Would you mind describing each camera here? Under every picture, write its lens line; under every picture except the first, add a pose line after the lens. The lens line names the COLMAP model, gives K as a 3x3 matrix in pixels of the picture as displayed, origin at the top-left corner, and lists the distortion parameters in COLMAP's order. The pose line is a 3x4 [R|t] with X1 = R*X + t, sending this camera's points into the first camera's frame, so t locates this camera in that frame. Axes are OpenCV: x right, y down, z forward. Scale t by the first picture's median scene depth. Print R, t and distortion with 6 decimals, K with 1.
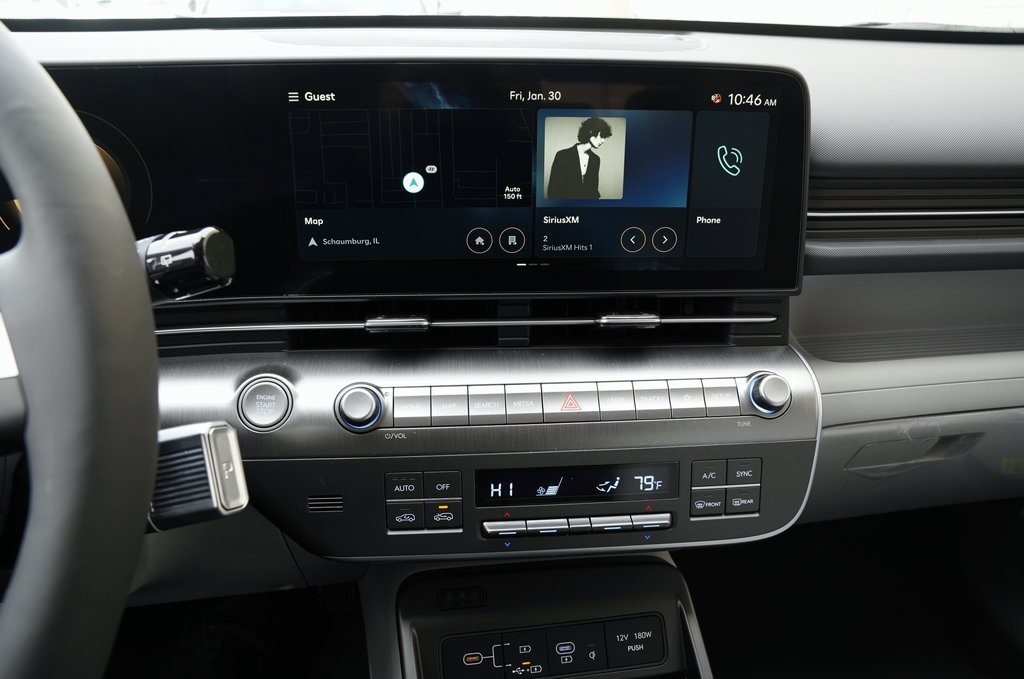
lens RADIAL K [[711.1, 0, 512.0], [0, 711.1, 339.5], [0, 0, 1]] dist [-0.132064, 0.098584]
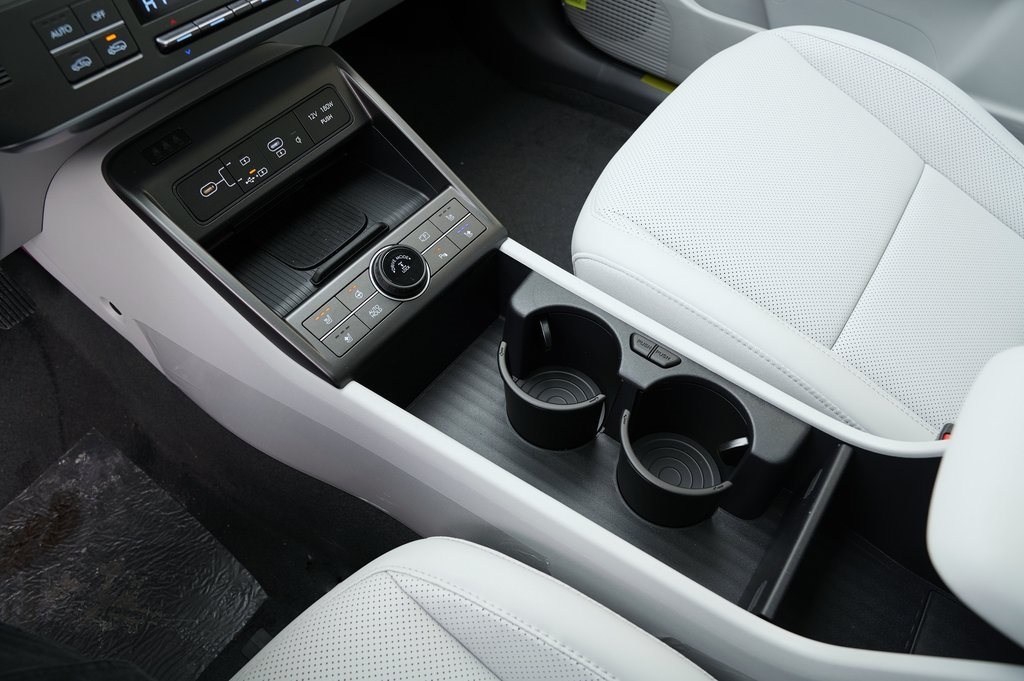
lens RADIAL K [[711.1, 0, 512.0], [0, 711.1, 340.5], [0, 0, 1]] dist [-0.132064, 0.098584]
pose [[0.726169, -0.560066, 0.398754, -0.300335], [0.295879, 0.778115, 0.554069, 0.200237], [-0.620591, -0.284365, 0.730755, -0.166054]]
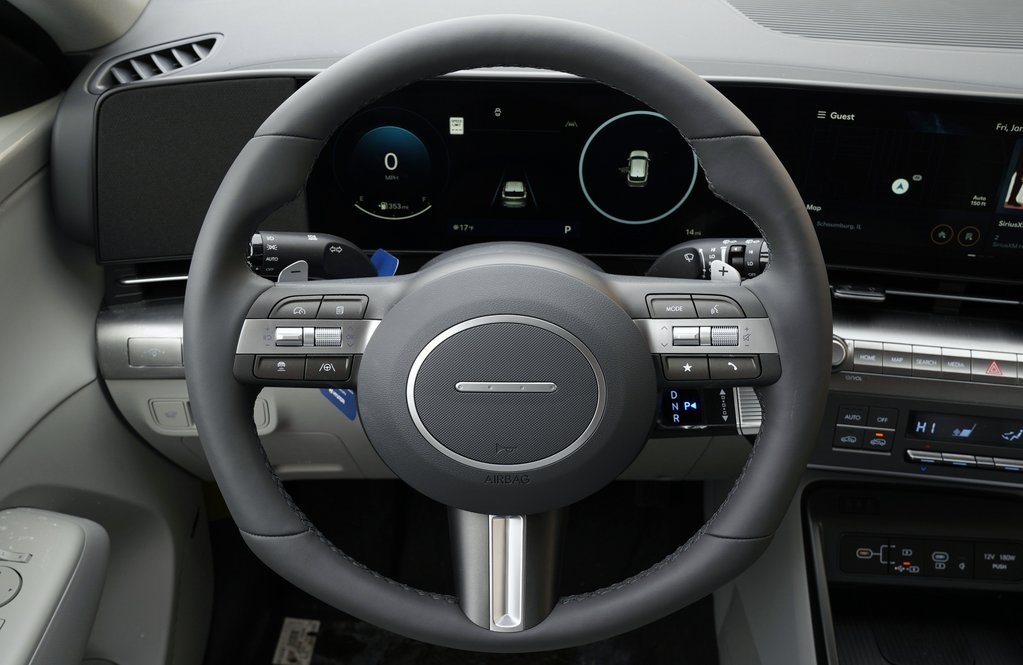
lens RADIAL K [[953.8, 0, 514.3], [0, 953.8, 344.5], [0, 0, 1]] dist [-0.088026, 0.130218]
pose [[0.977521, 0.120455, -0.173039, -0.464806], [-0.088436, 0.979293, 0.182113, -0.180860], [0.191392, -0.162717, 0.967932, -0.777576]]
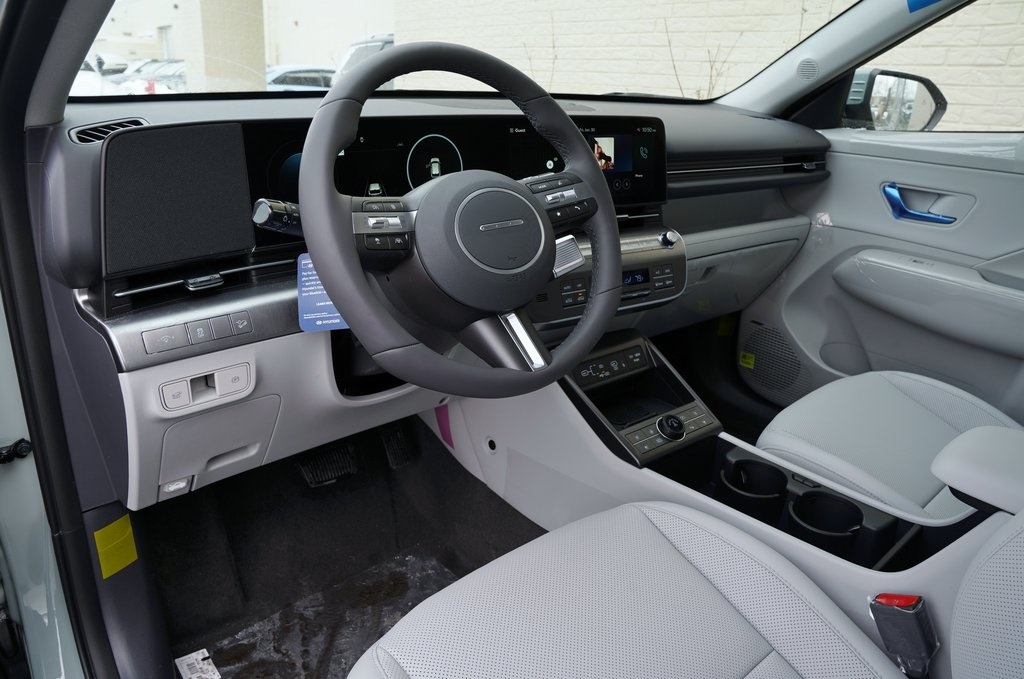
lens RADIAL K [[711.1, 0, 512.0], [0, 711.1, 339.5], [0, 0, 1]] dist [-0.132064, 0.098584]
pose [[0.862844, -0.160468, 0.479322, -1.461958], [0.190778, 0.981521, -0.014832, 0.372206], [-0.468085, 0.104242, 0.877514, -0.997952]]
